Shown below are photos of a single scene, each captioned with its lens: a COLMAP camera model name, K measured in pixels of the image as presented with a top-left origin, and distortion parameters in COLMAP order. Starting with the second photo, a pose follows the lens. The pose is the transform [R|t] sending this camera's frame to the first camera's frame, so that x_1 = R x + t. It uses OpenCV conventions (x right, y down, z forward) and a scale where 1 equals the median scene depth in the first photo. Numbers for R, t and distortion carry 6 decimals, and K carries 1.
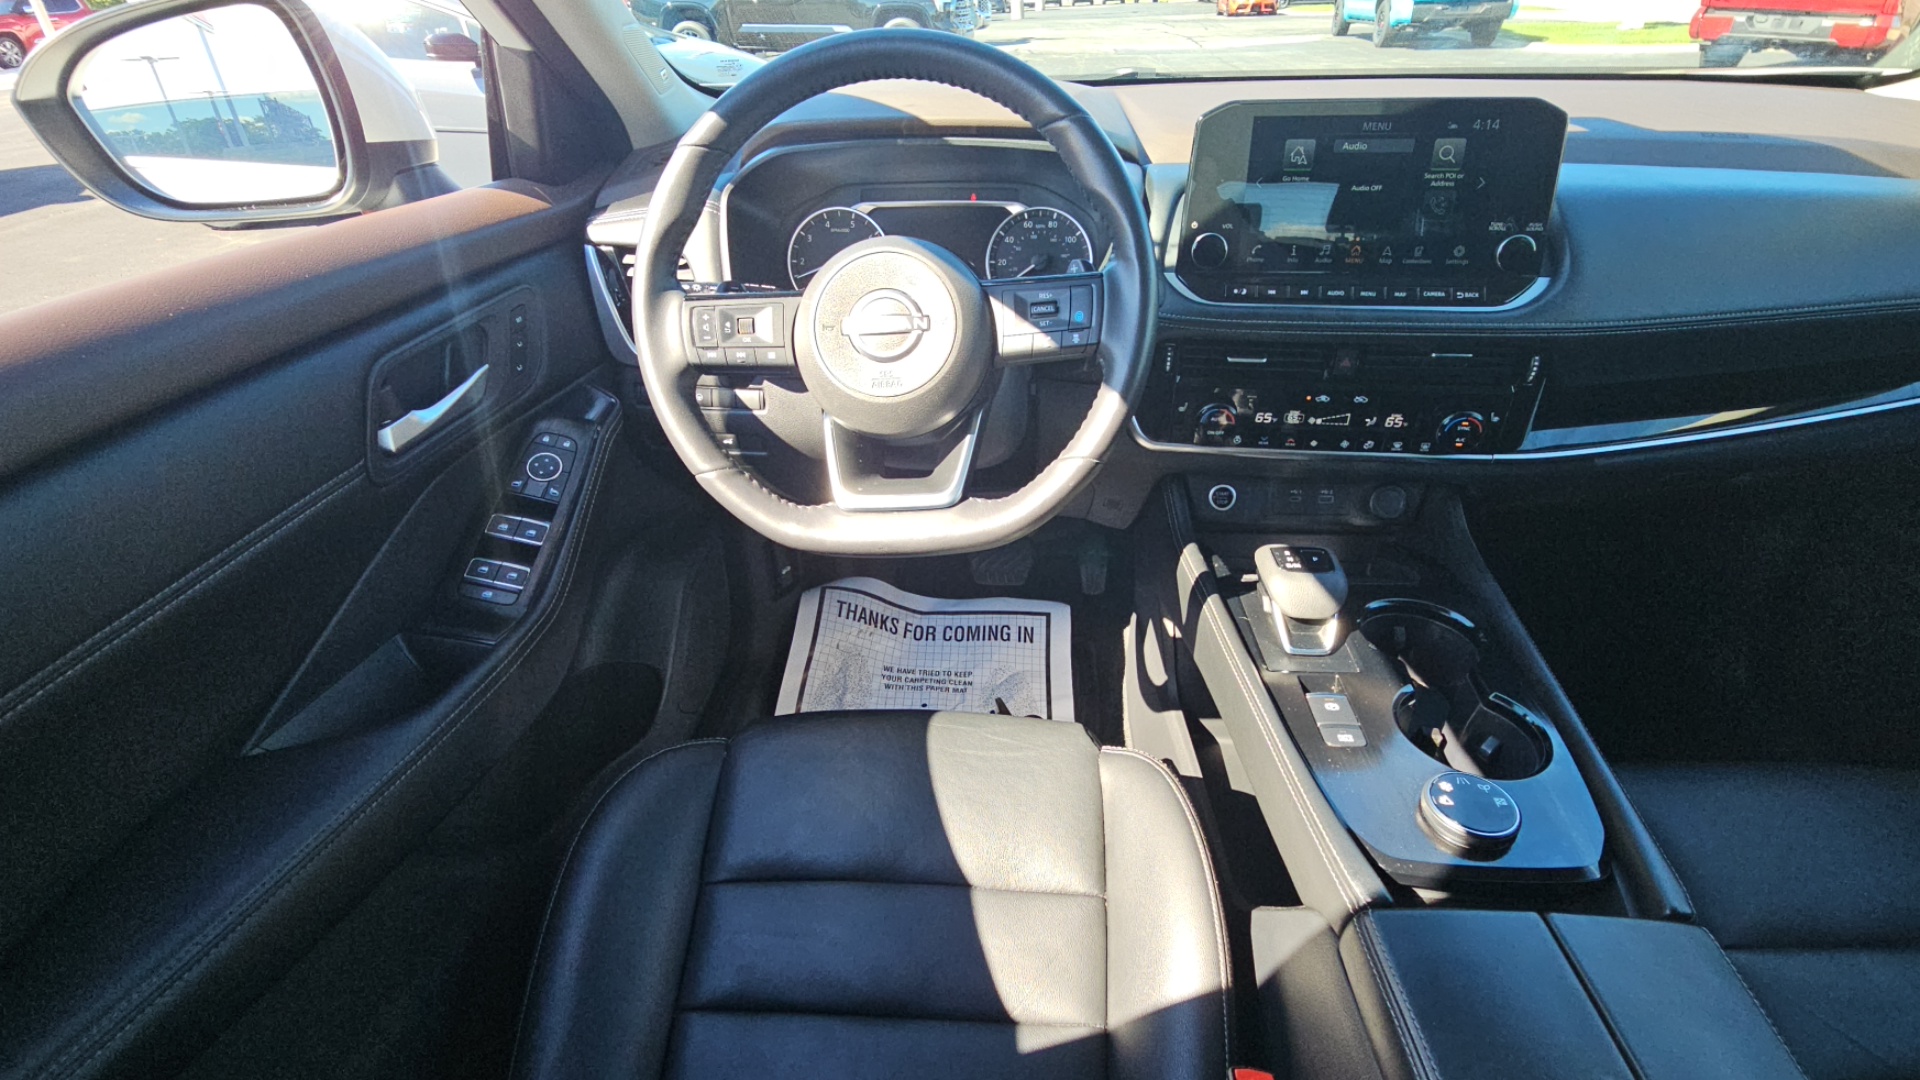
lens RADIAL K [[862.4, 0, 980.2], [0, 862.4, 540.3], [0, 0, 1]] dist [0.010370, -0.008991]
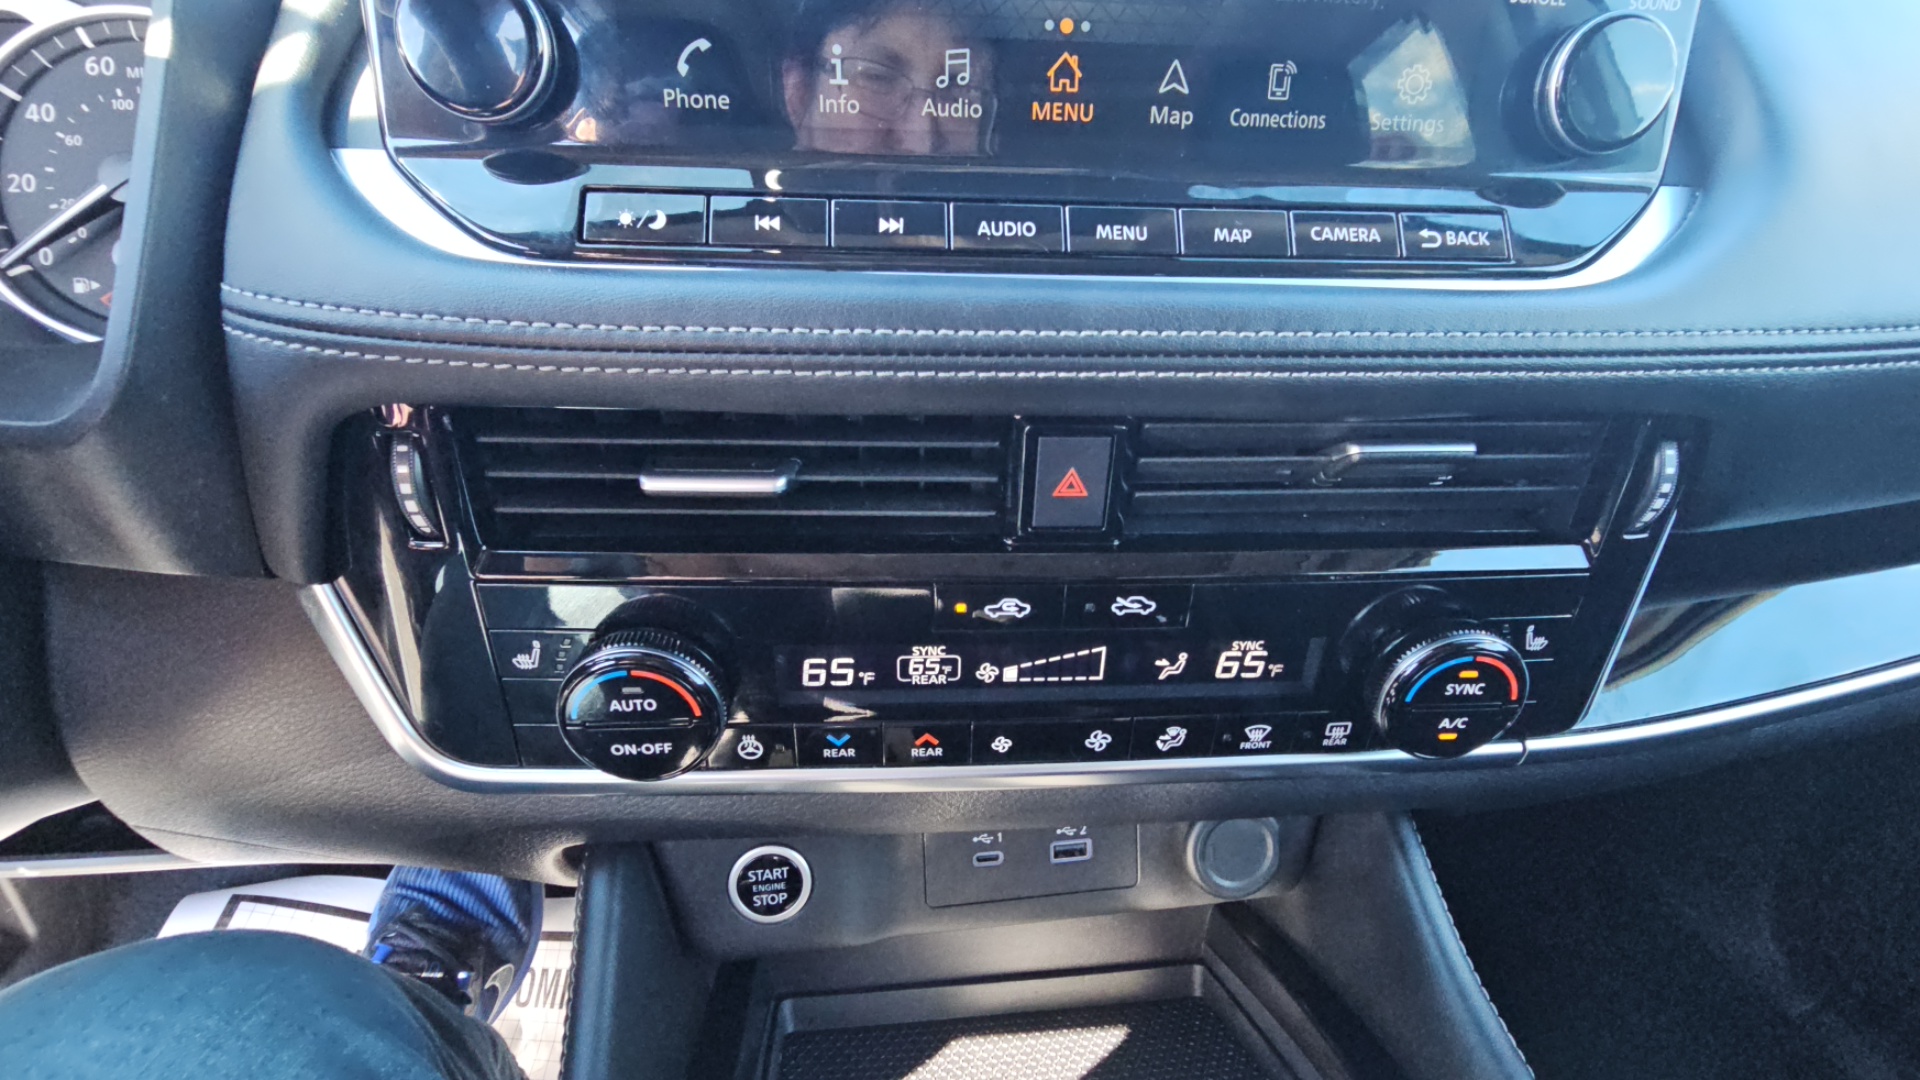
lens RADIAL K [[862.4, 0, 987.1], [0, 862.4, 540.8], [0, 0, 1]] dist [0.010370, -0.008991]
pose [[0.975951, -0.048277, 0.212579, 0.335765], [0.067965, 0.993948, -0.086302, -0.164704], [-0.207126, 0.098674, 0.973325, 0.733640]]
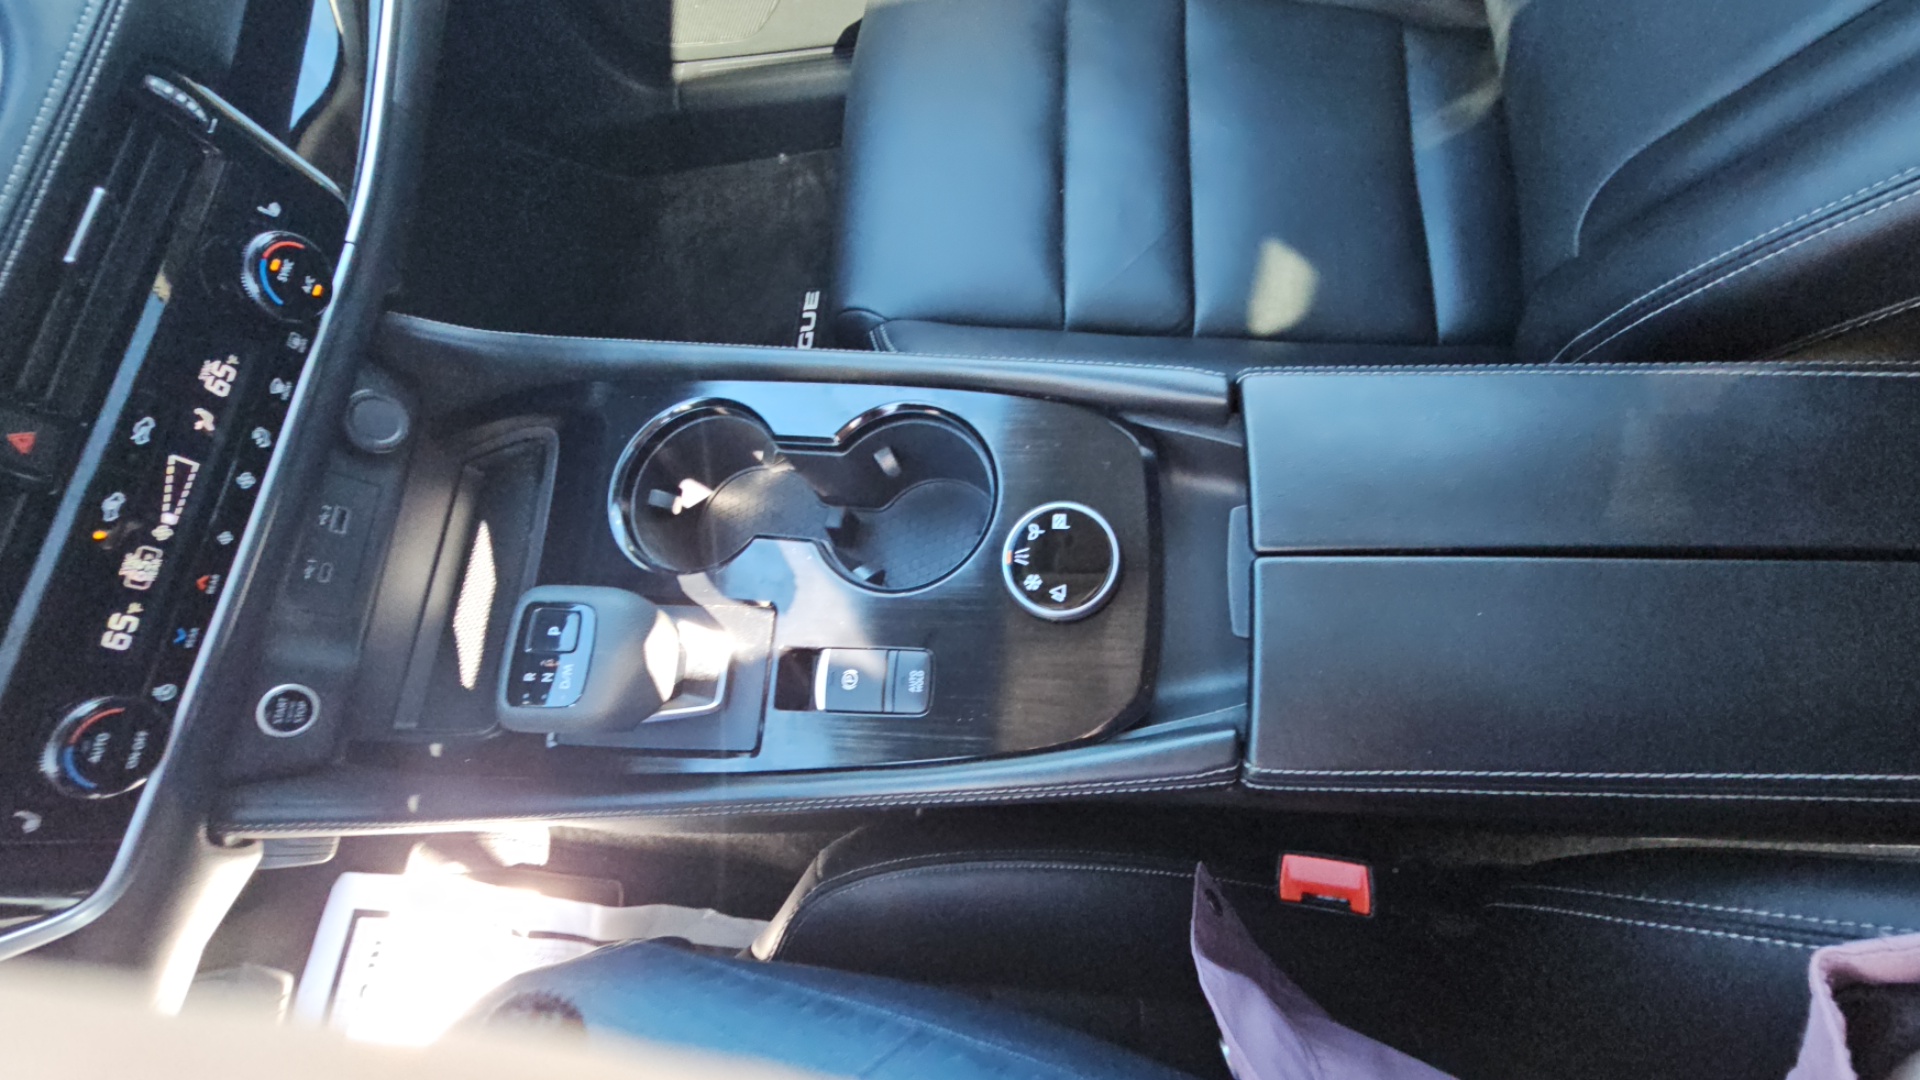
lens RADIAL K [[862.4, 0, 989.8], [0, 862.4, 542.2], [0, 0, 1]] dist [0.010370, -0.008991]
pose [[0.000798, -0.951275, 0.308344, 0.246410], [0.682124, 0.225990, 0.695439, -0.163647], [-0.731236, 0.209774, 0.649068, 0.392007]]
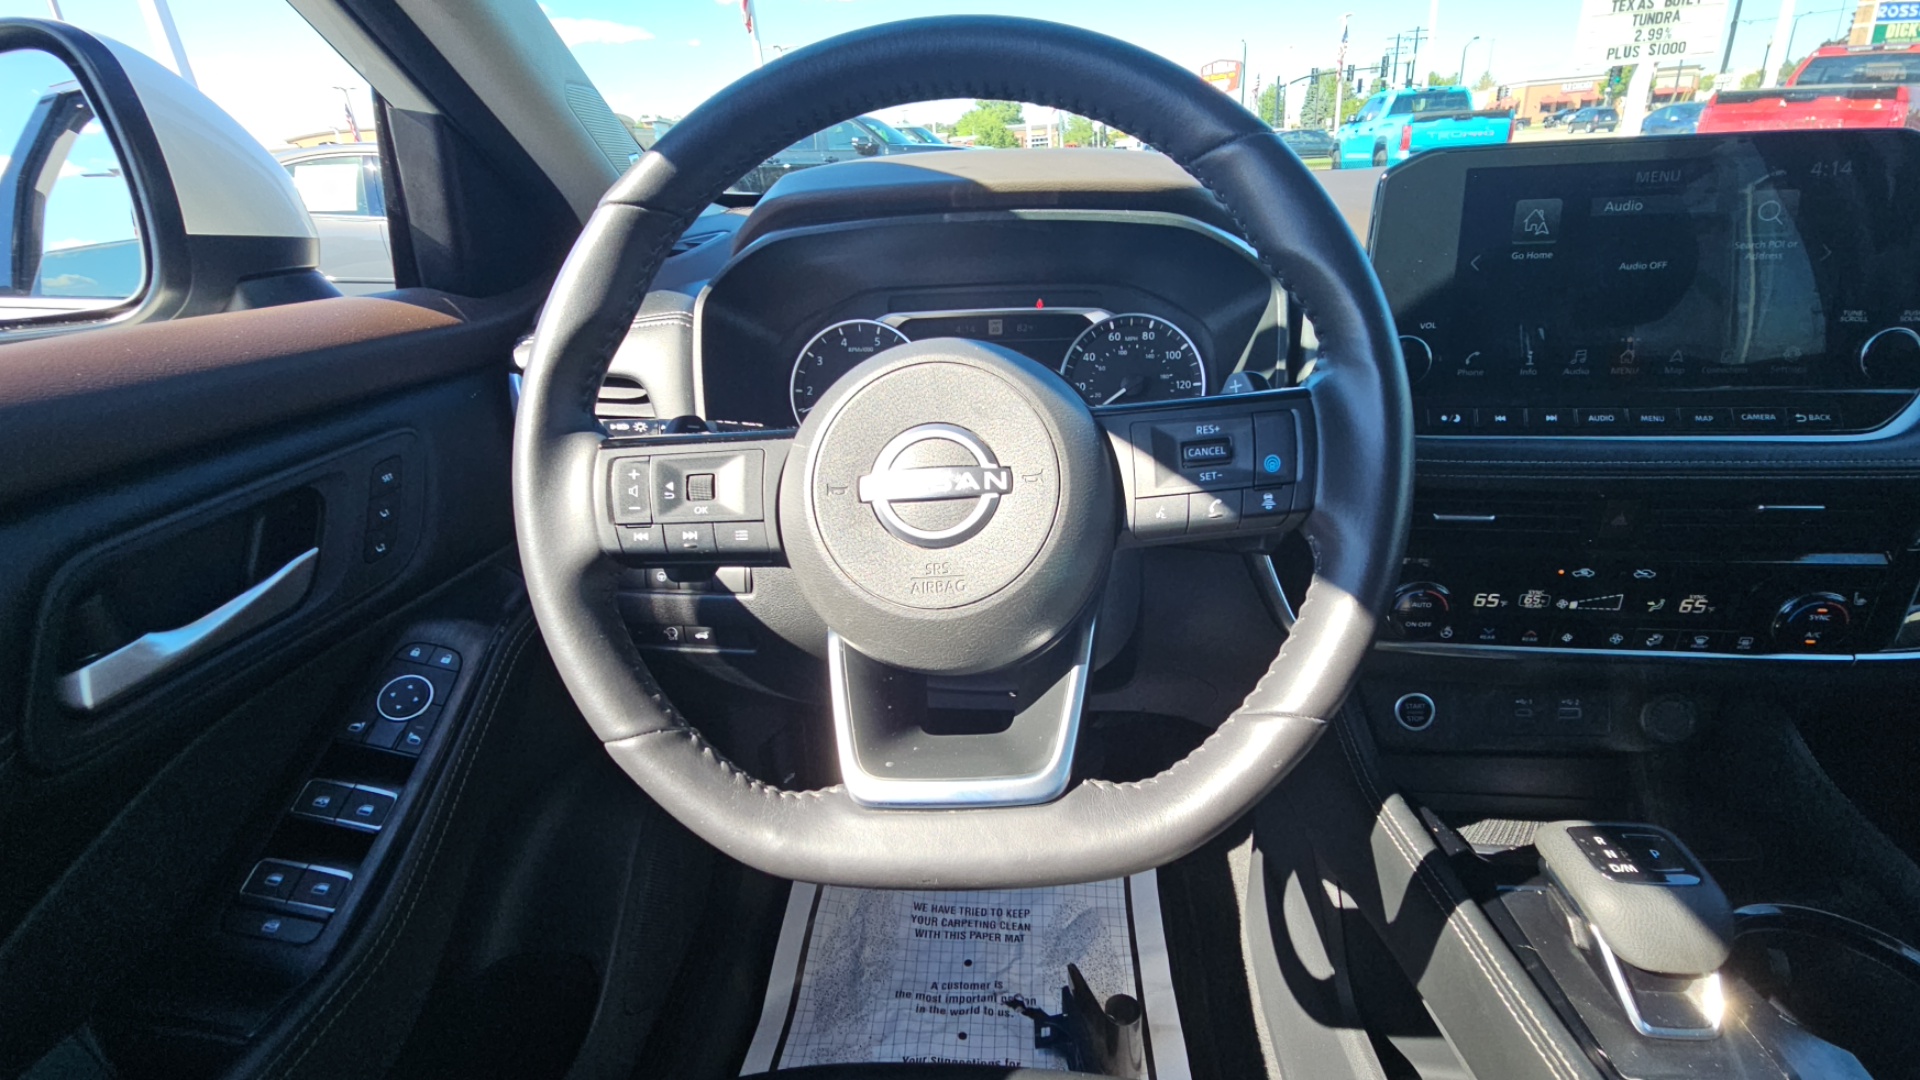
lens RADIAL K [[862.4, 0, 981.0], [0, 862.4, 539.8], [0, 0, 1]] dist [0.010370, -0.008991]
pose [[0.999619, -0.014848, -0.023273, -0.050395], [0.011183, 0.988568, -0.150362, -0.096025], [0.025239, 0.150045, 0.988357, 0.334418]]
